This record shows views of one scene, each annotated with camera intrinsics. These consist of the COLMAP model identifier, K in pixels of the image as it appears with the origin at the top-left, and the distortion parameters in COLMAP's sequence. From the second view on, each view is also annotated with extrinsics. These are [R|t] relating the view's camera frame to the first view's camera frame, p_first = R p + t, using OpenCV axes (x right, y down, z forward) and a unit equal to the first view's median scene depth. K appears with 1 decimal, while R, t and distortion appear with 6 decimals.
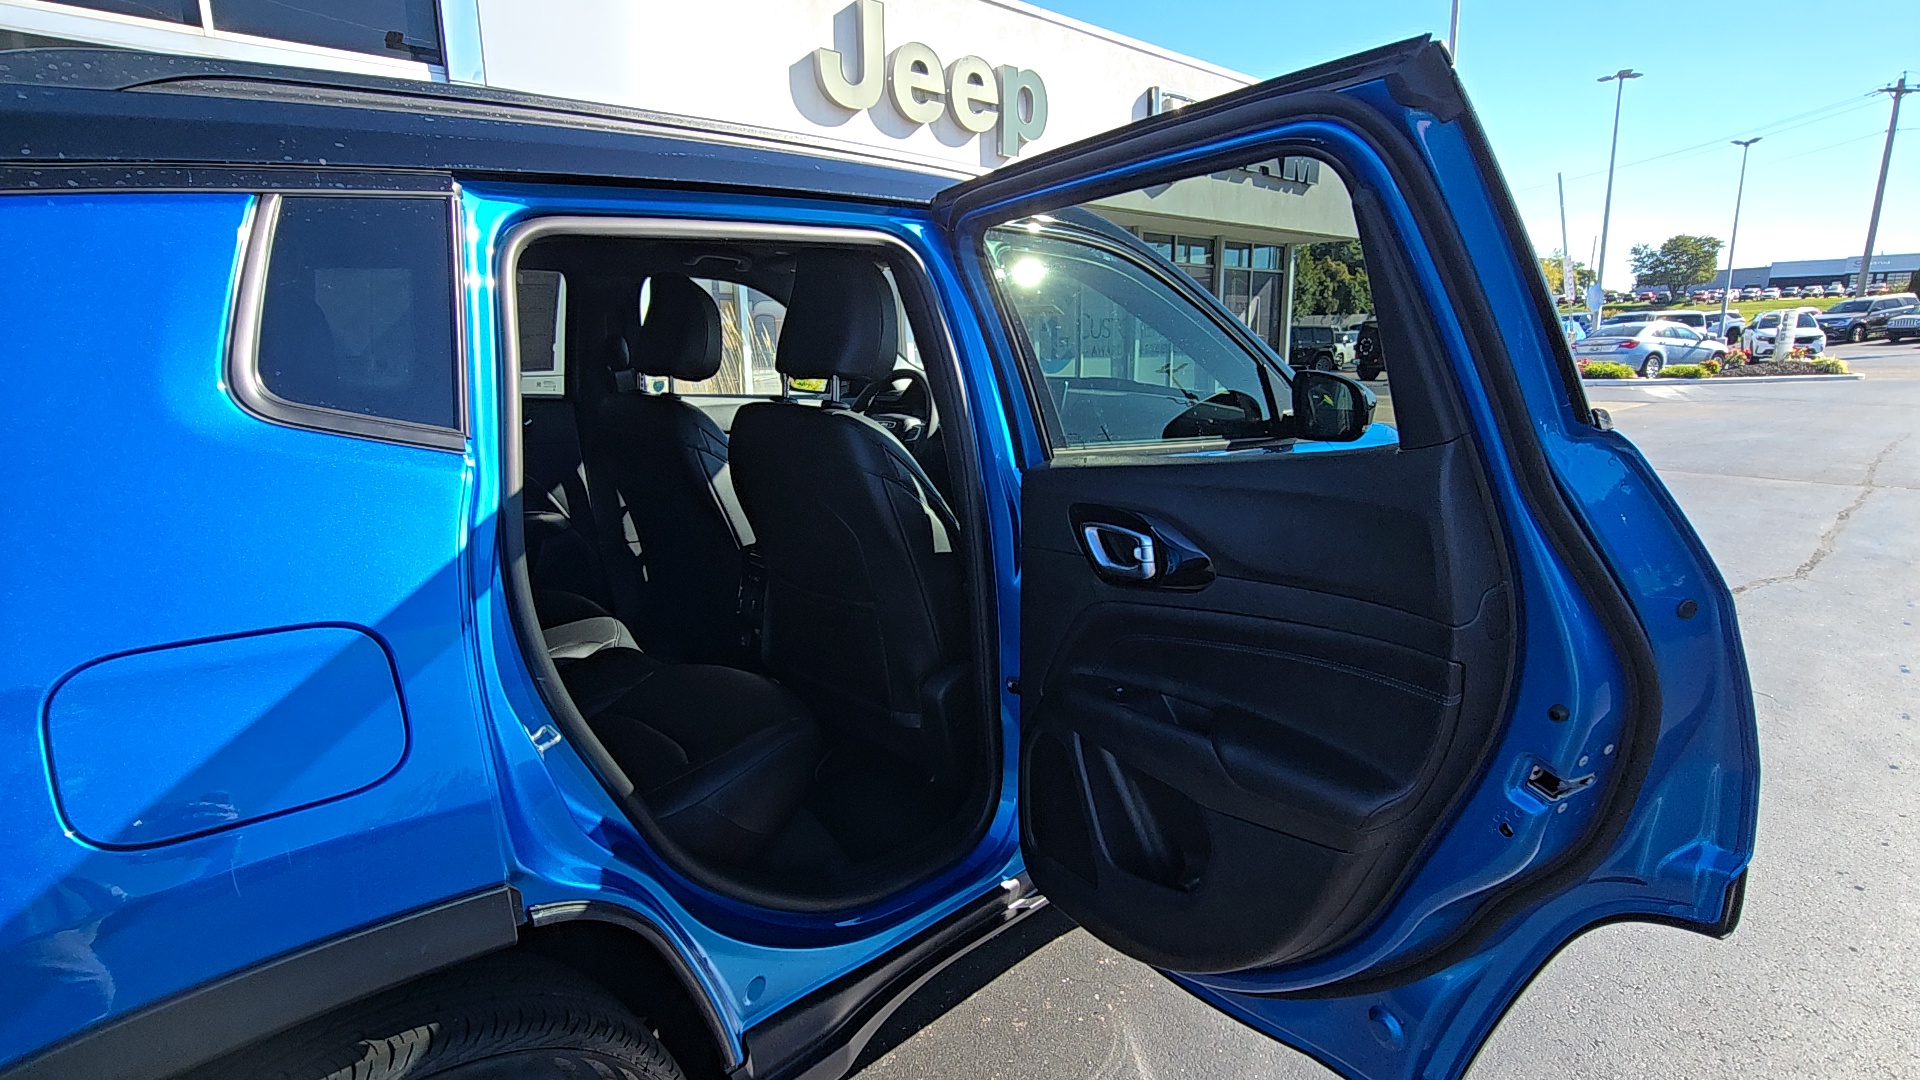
lens RADIAL K [[967.9, 0, 950.2], [0, 967.9, 547.8], [0, 0, 1]] dist [0.002134, -0.001801]
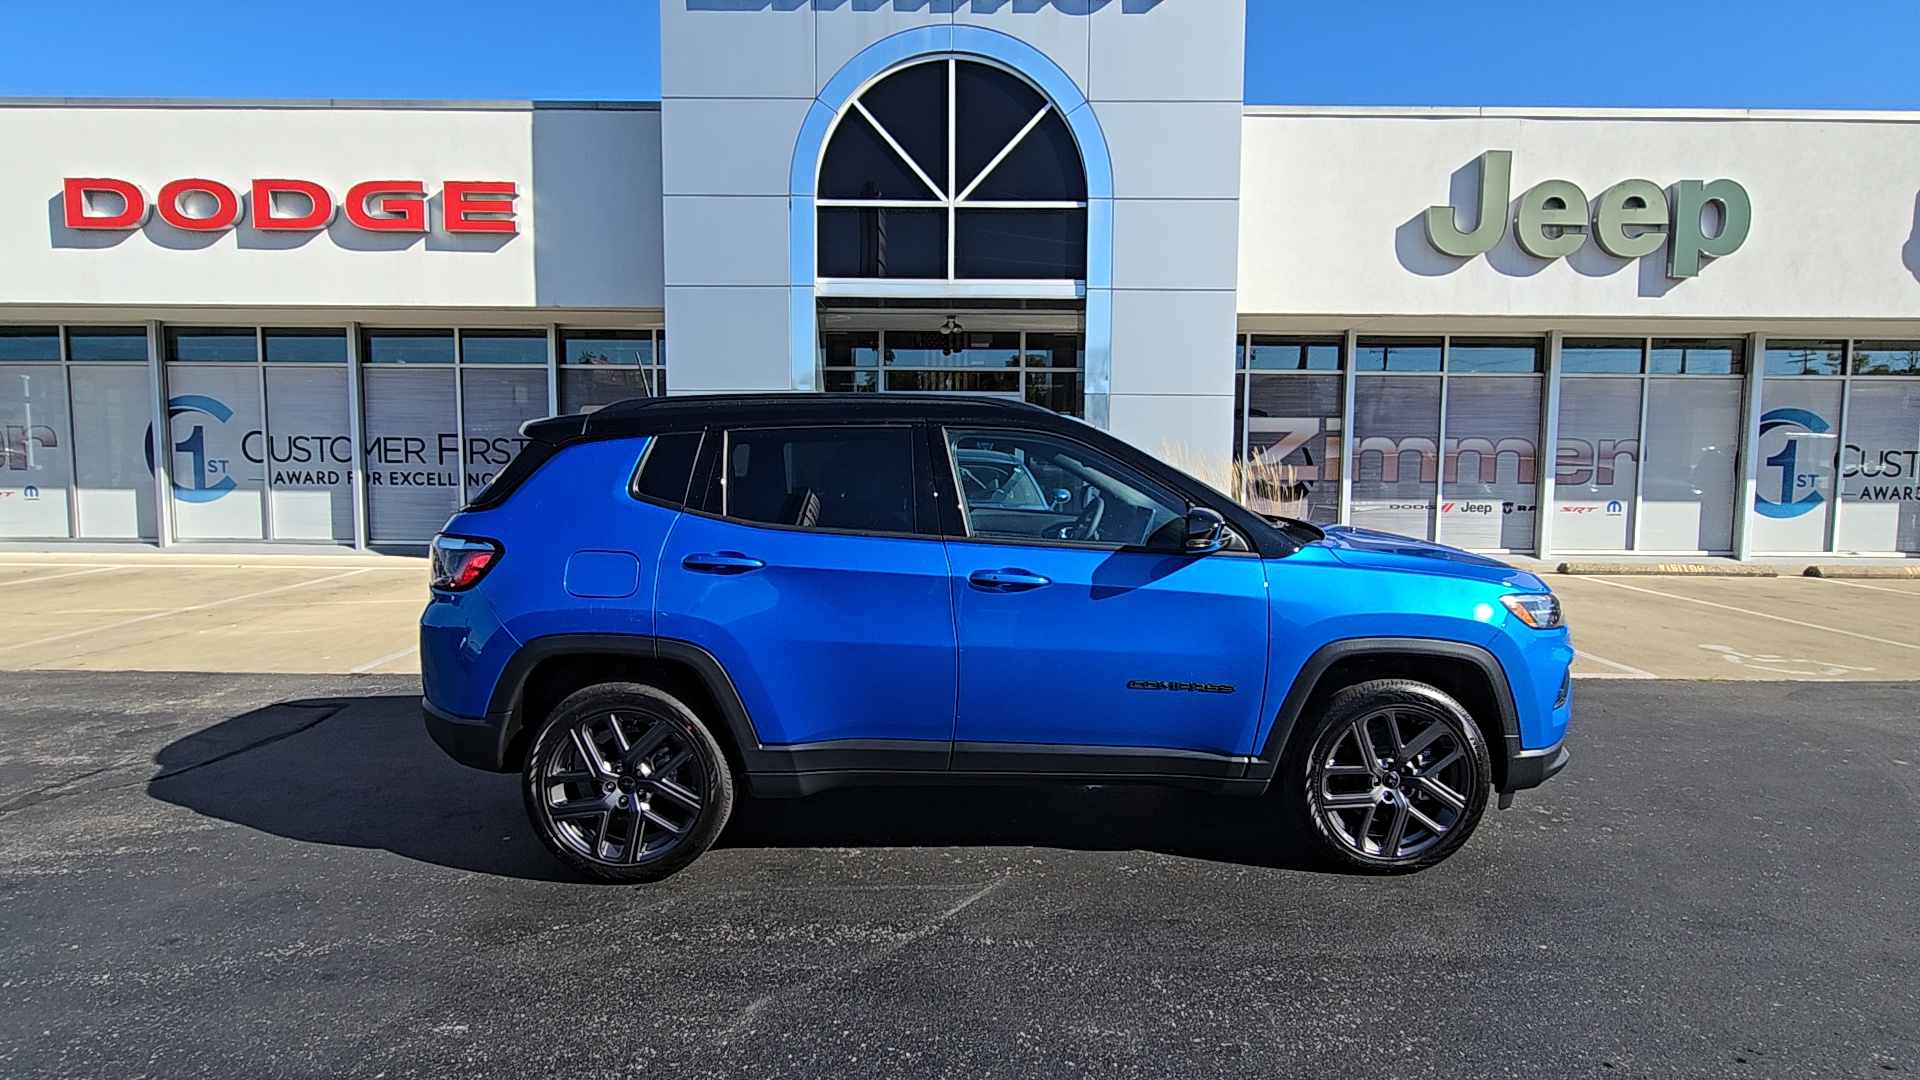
lens RADIAL K [[967.9, 0, 951.8], [0, 967.9, 546.3], [0, 0, 1]] dist [0.002134, -0.001801]
pose [[0.728964, 0.072945, -0.680654, 0.120898], [-0.160084, 0.984902, -0.065895, 0.004050], [0.665570, 0.156997, 0.729636, -0.037258]]
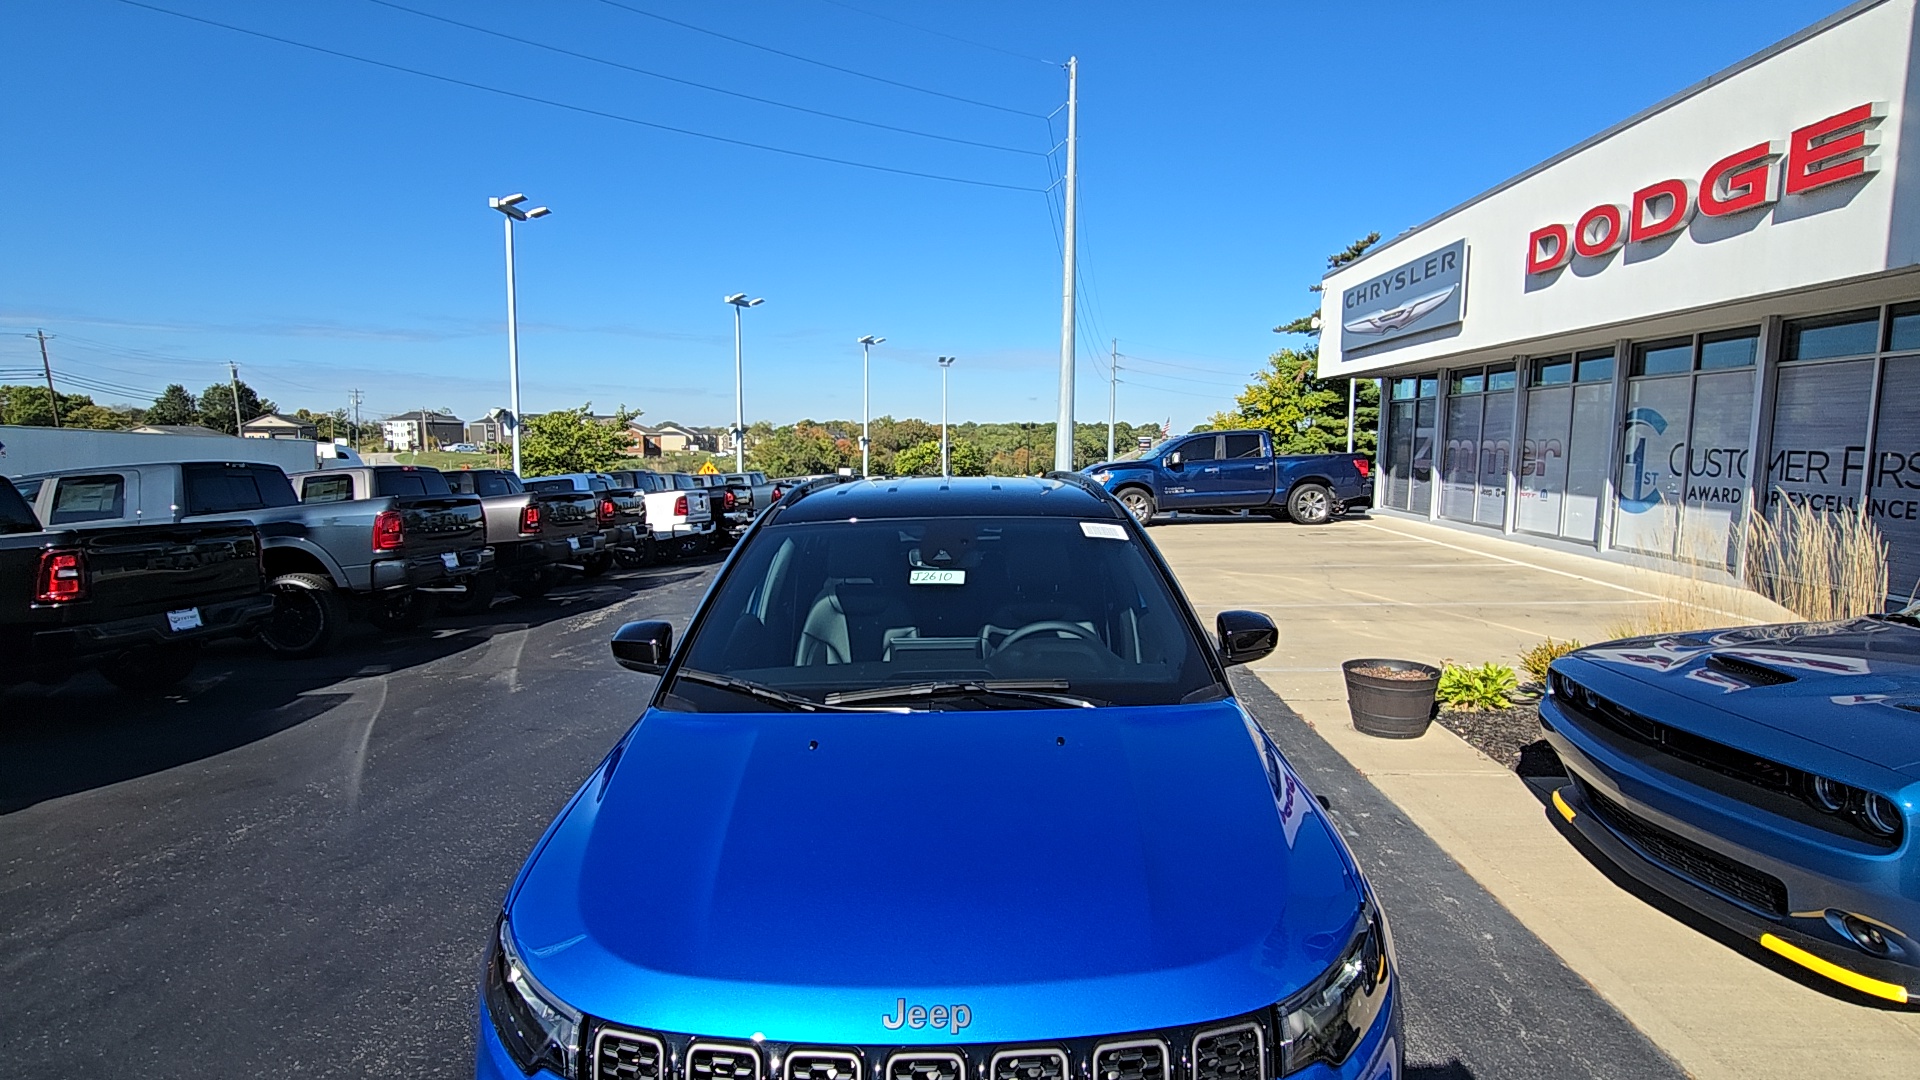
lens RADIAL K [[967.9, 0, 950.4], [0, 967.9, 546.2], [0, 0, 1]] dist [0.002134, -0.001801]
pose [[-0.723366, 0.084995, -0.685213, 0.108355], [-0.142416, 0.952688, 0.268519, -0.075671], [0.675617, 0.291823, -0.677038, 0.231532]]
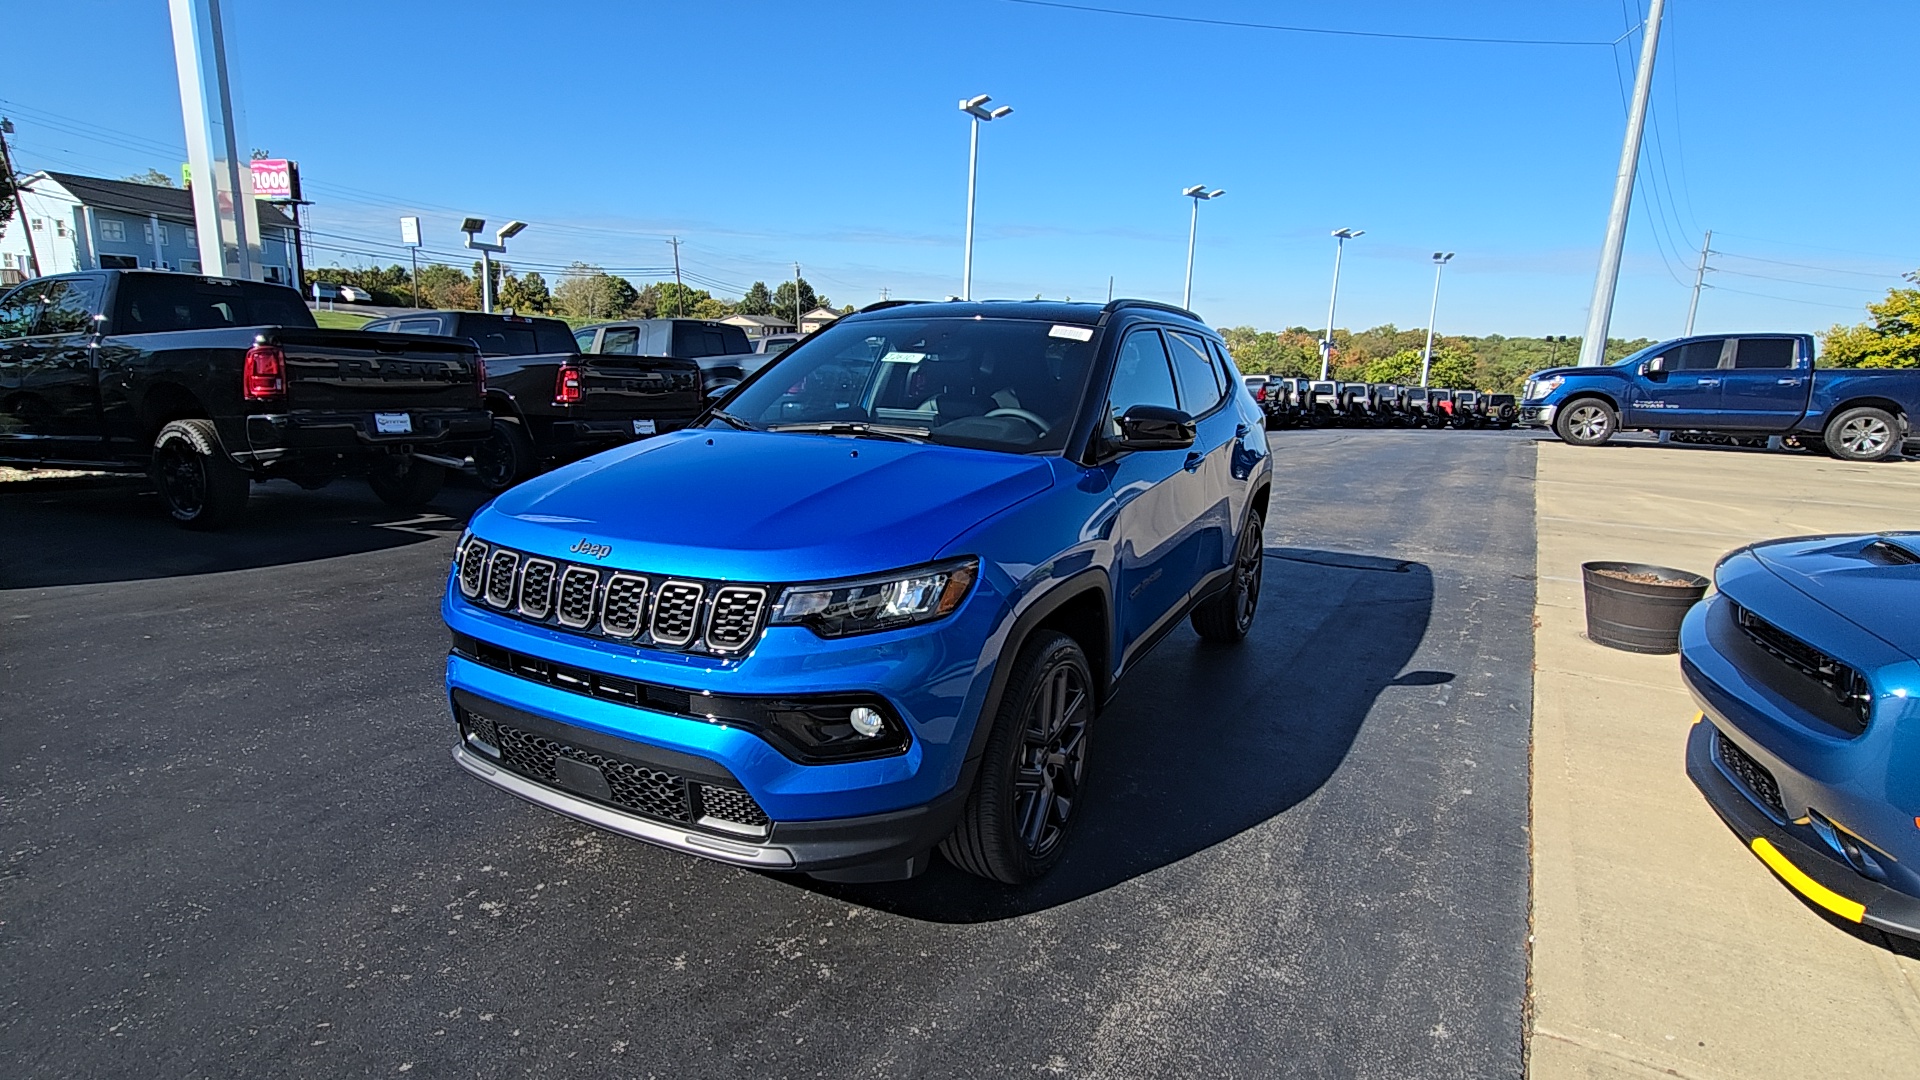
lens RADIAL K [[967.9, 0, 946.2], [0, 967.9, 544.0], [0, 0, 1]] dist [0.002134, -0.001801]
pose [[-0.962518, 0.031921, -0.269332, 0.054695], [-0.084775, 0.907882, 0.410565, -0.075050], [0.257627, 0.418009, -0.871147, 0.302991]]
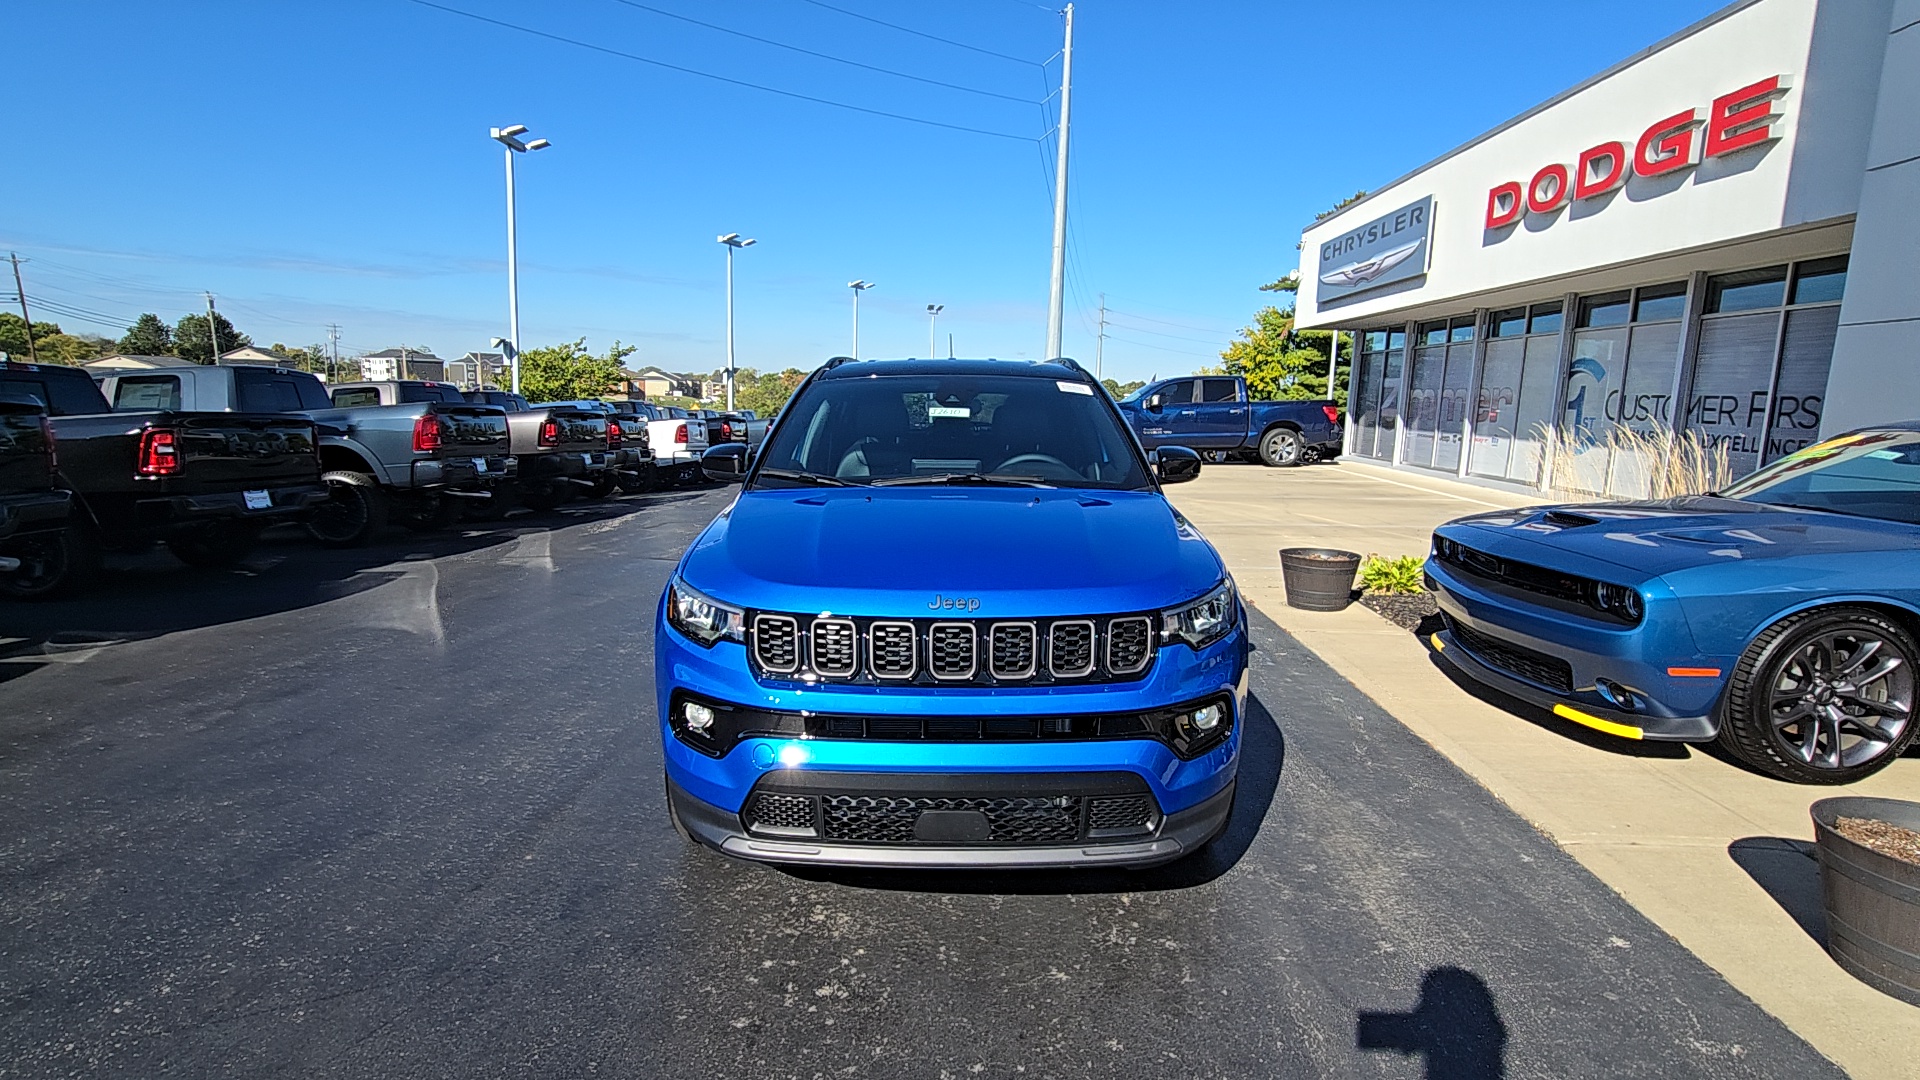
lens RADIAL K [[967.9, 0, 949.8], [0, 967.9, 545.6], [0, 0, 1]] dist [0.002134, -0.001801]
pose [[-0.713508, 0.100241, -0.693439, 0.147018], [-0.169764, 0.935488, 0.309907, -0.067721], [0.679769, 0.338842, -0.650461, 0.267922]]
